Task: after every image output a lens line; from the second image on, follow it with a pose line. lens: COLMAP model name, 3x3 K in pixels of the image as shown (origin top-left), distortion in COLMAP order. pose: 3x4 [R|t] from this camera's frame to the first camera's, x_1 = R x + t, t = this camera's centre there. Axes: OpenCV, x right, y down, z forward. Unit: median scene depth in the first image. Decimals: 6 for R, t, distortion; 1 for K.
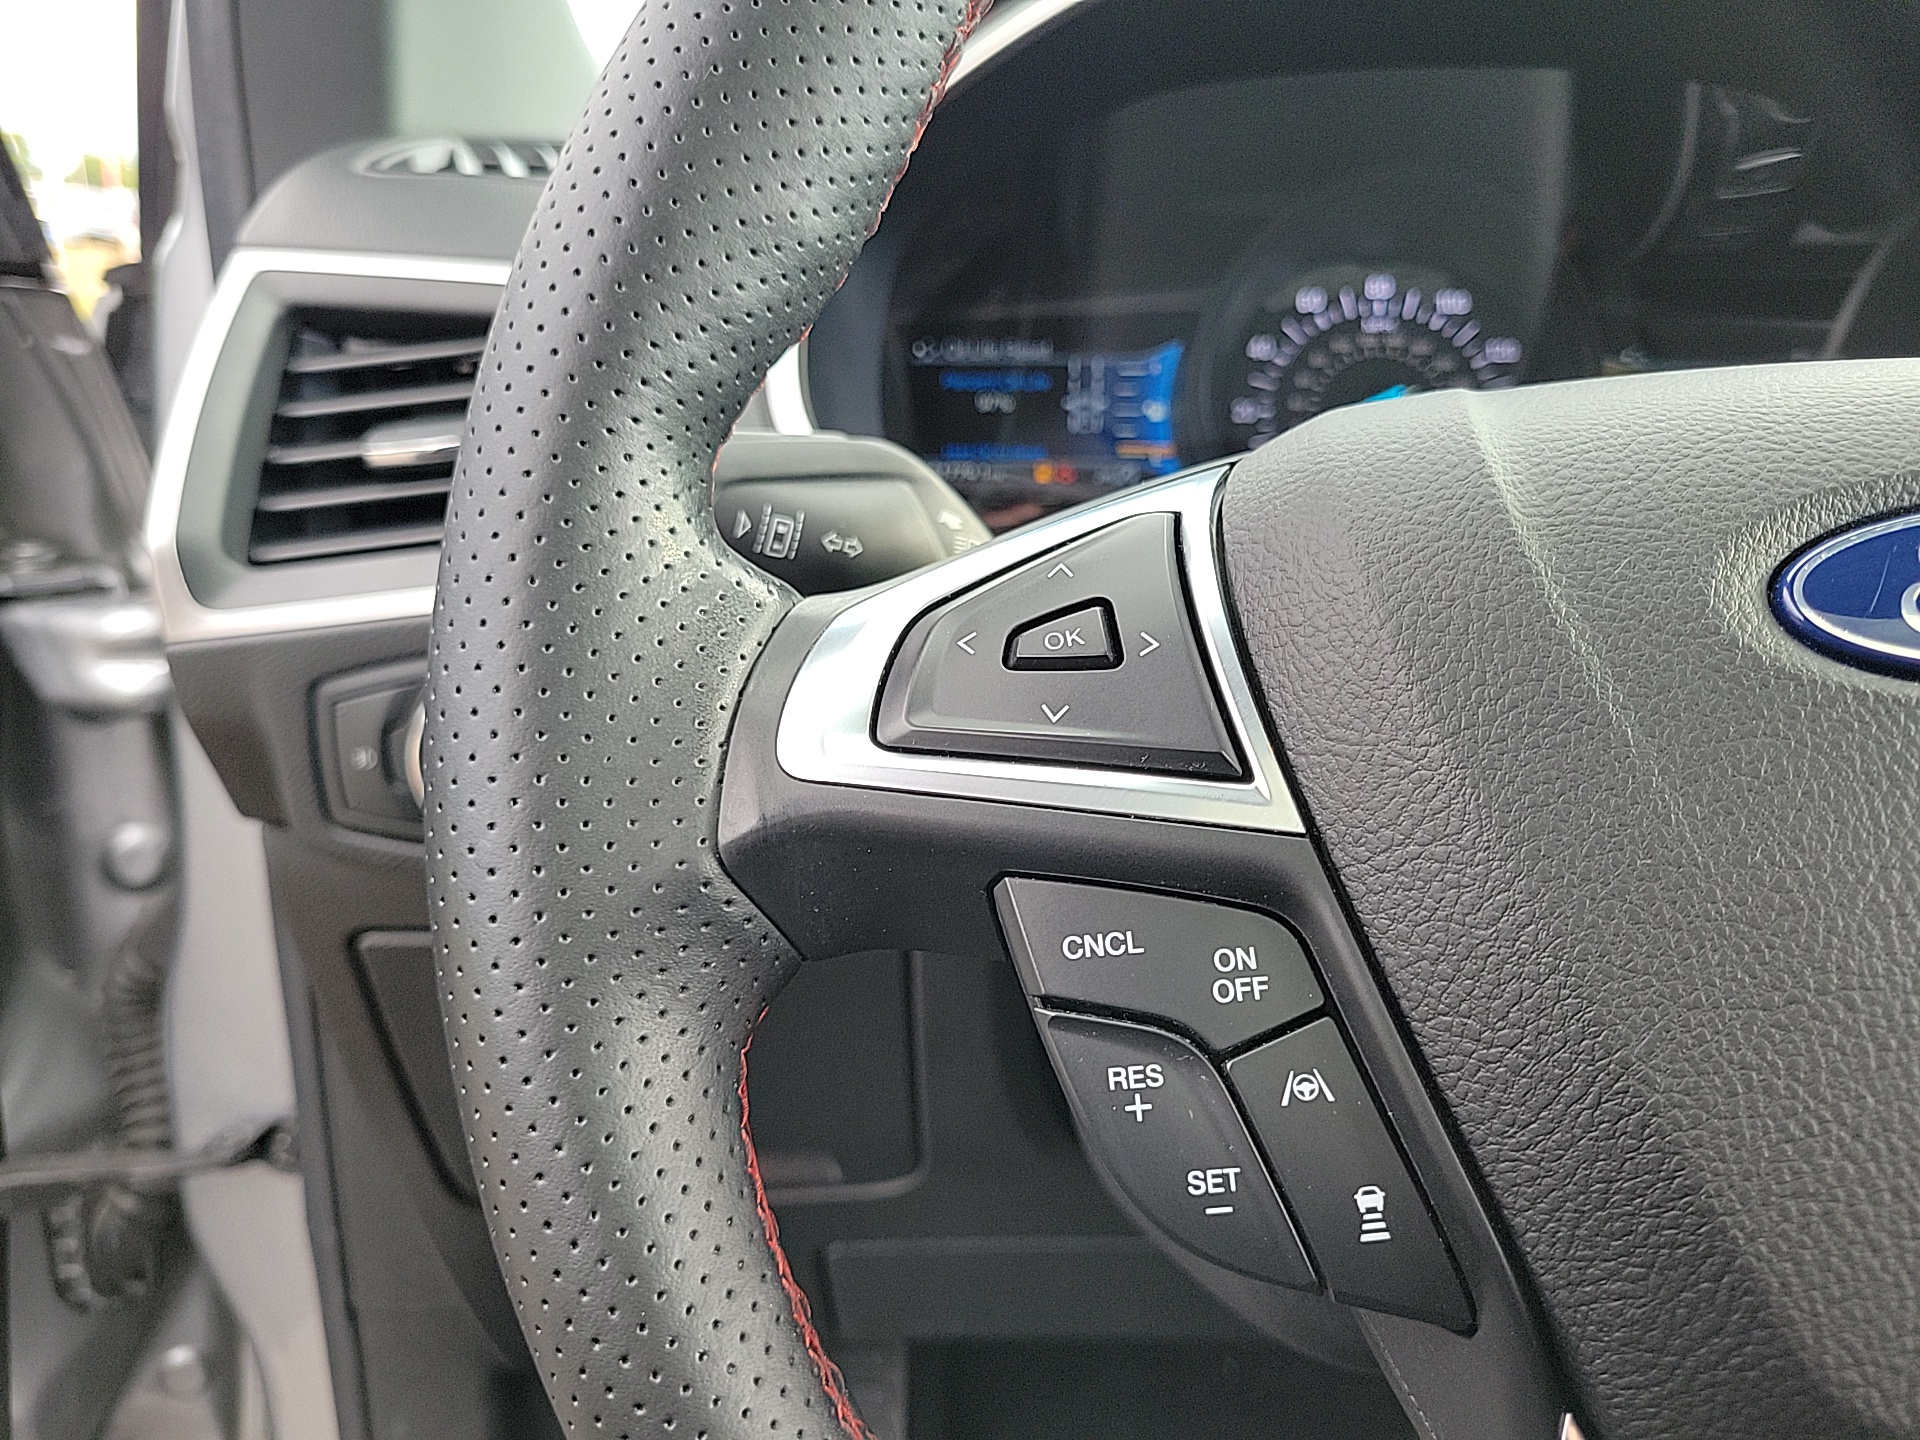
lens RADIAL K [[1454.2, 0, 977.0], [0, 1454.2, 711.5], [0, 0, 1]] dist [0.035377, -0.029855]
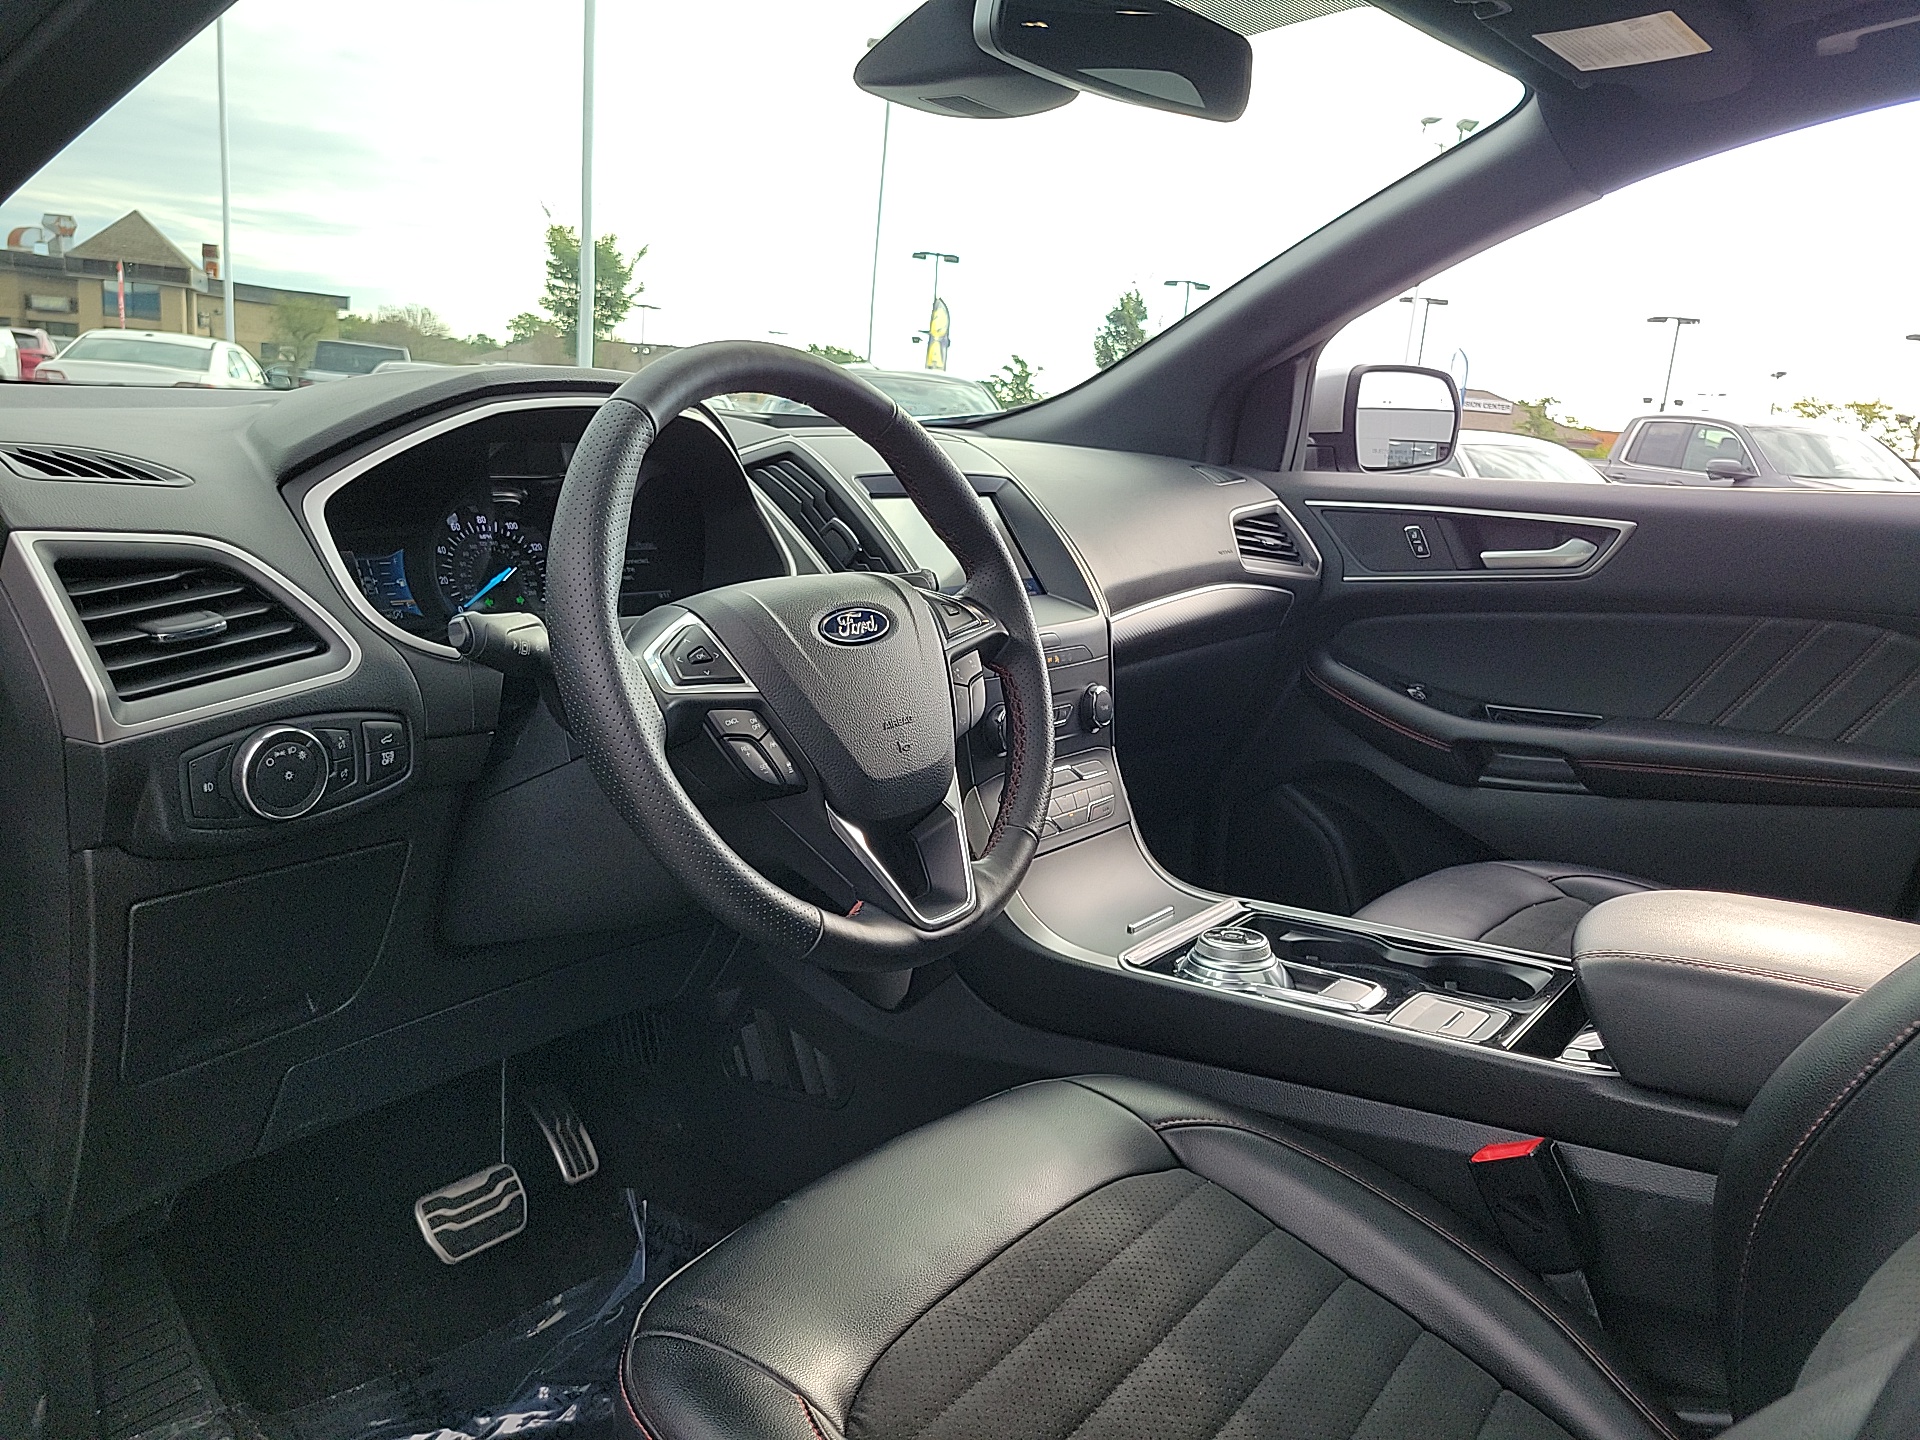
lens RADIAL K [[1454.2, 0, 960.2], [0, 1454.2, 730.3], [0, 0, 1]] dist [0.035377, -0.029855]
pose [[0.565366, -0.144286, 0.812123, -1.288881], [0.177417, 0.982808, 0.051101, 0.031232], [-0.805534, 0.115194, 0.581245, -0.881410]]
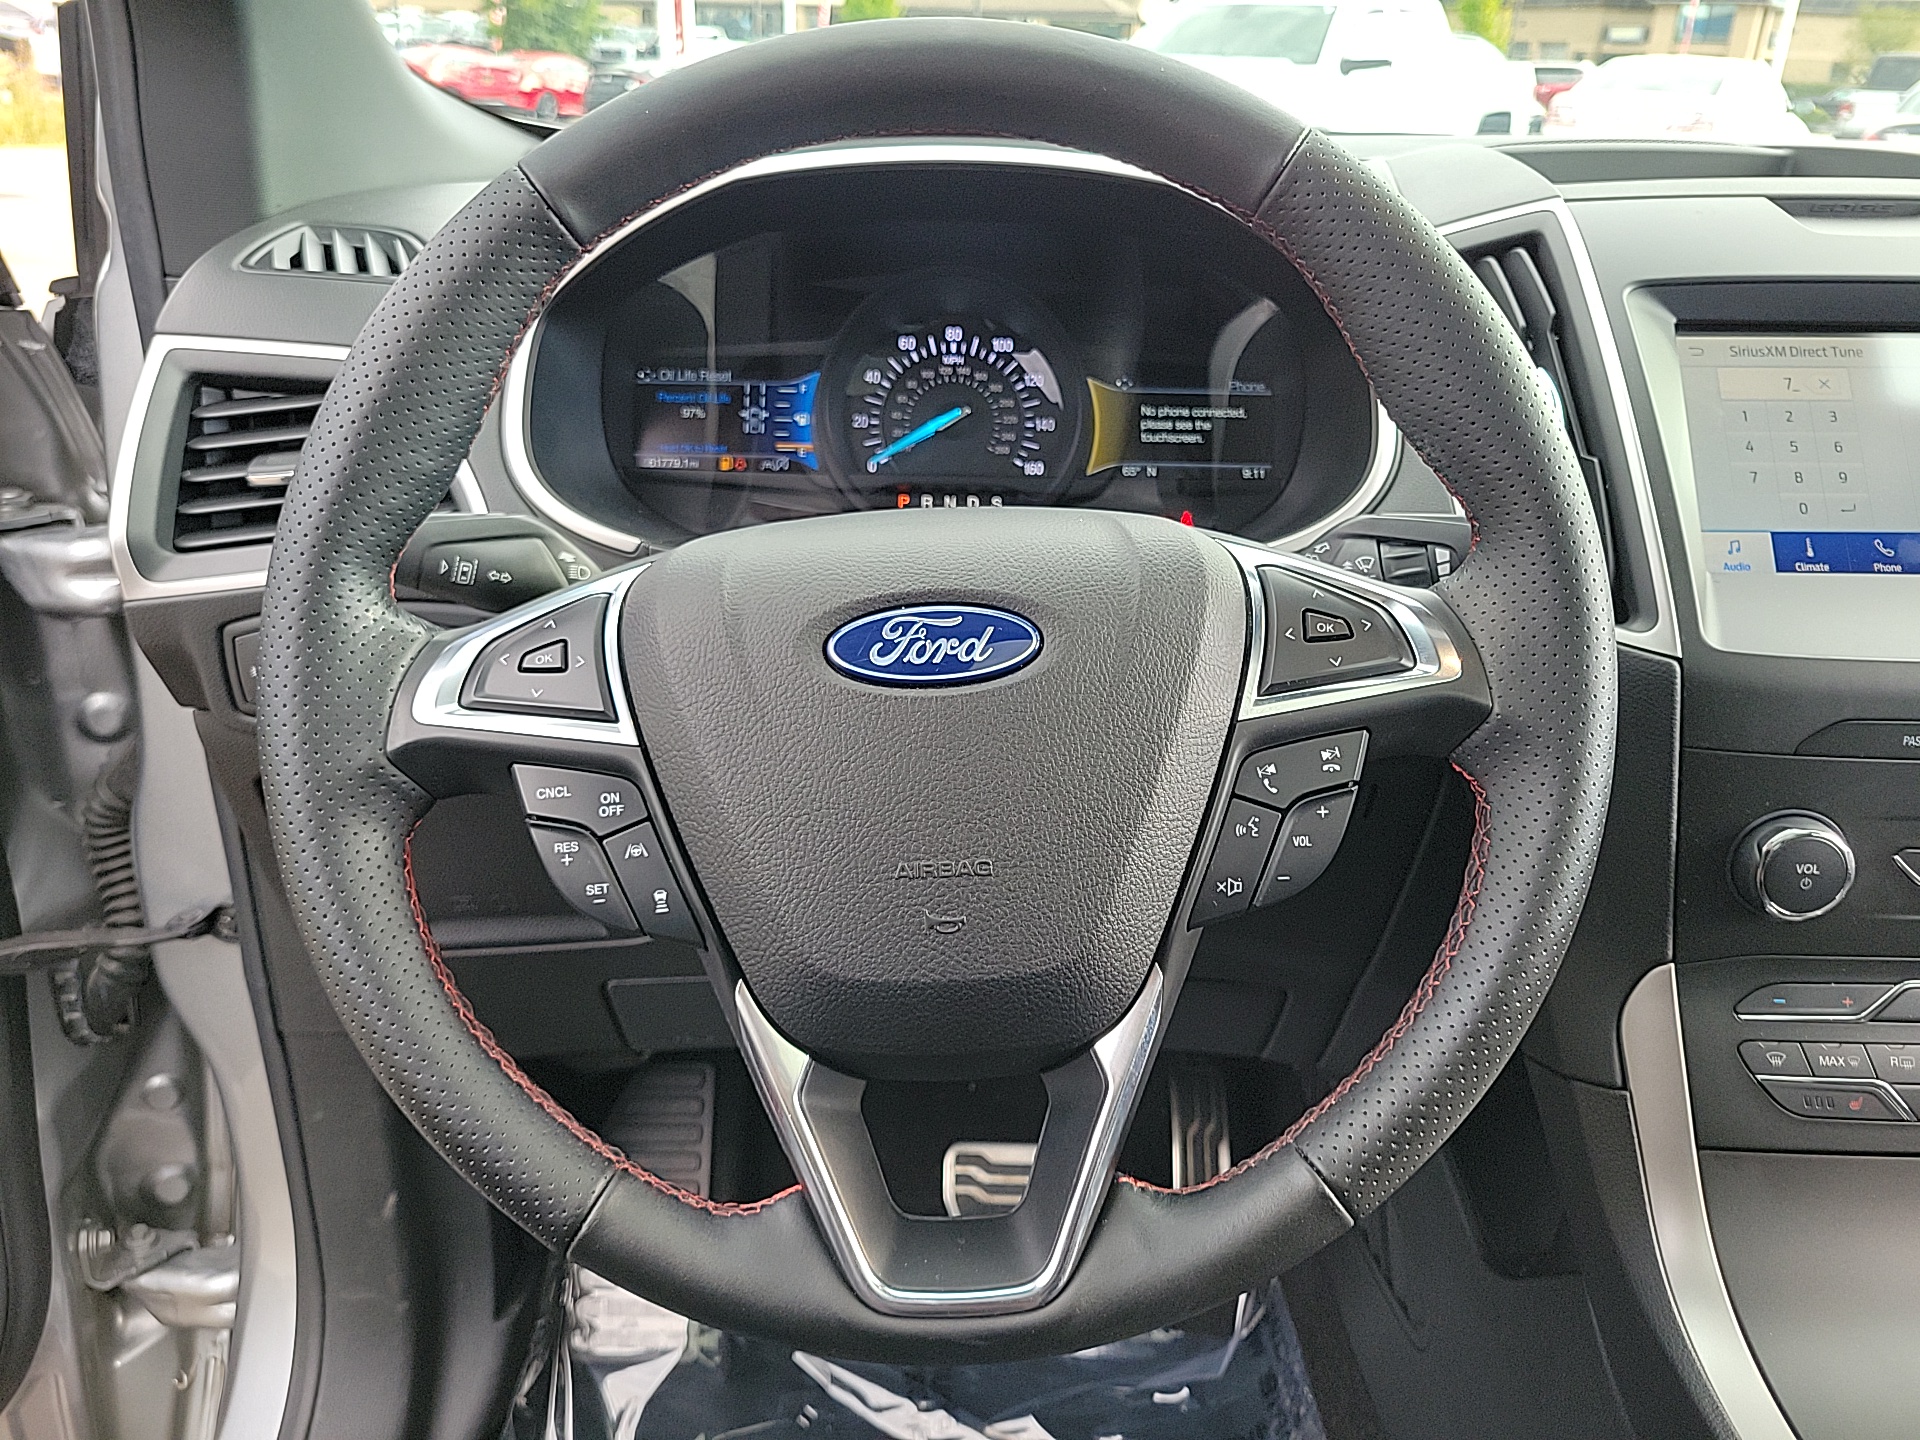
lens RADIAL K [[1454.2, 0, 968.2], [0, 1454.2, 697.9], [0, 0, 1]] dist [0.035377, -0.029855]
pose [[0.999606, -0.002761, 0.027925, 0.286310], [-0.000341, 0.993879, 0.110478, -0.105165], [-0.028059, -0.110444, 0.993486, -0.559228]]
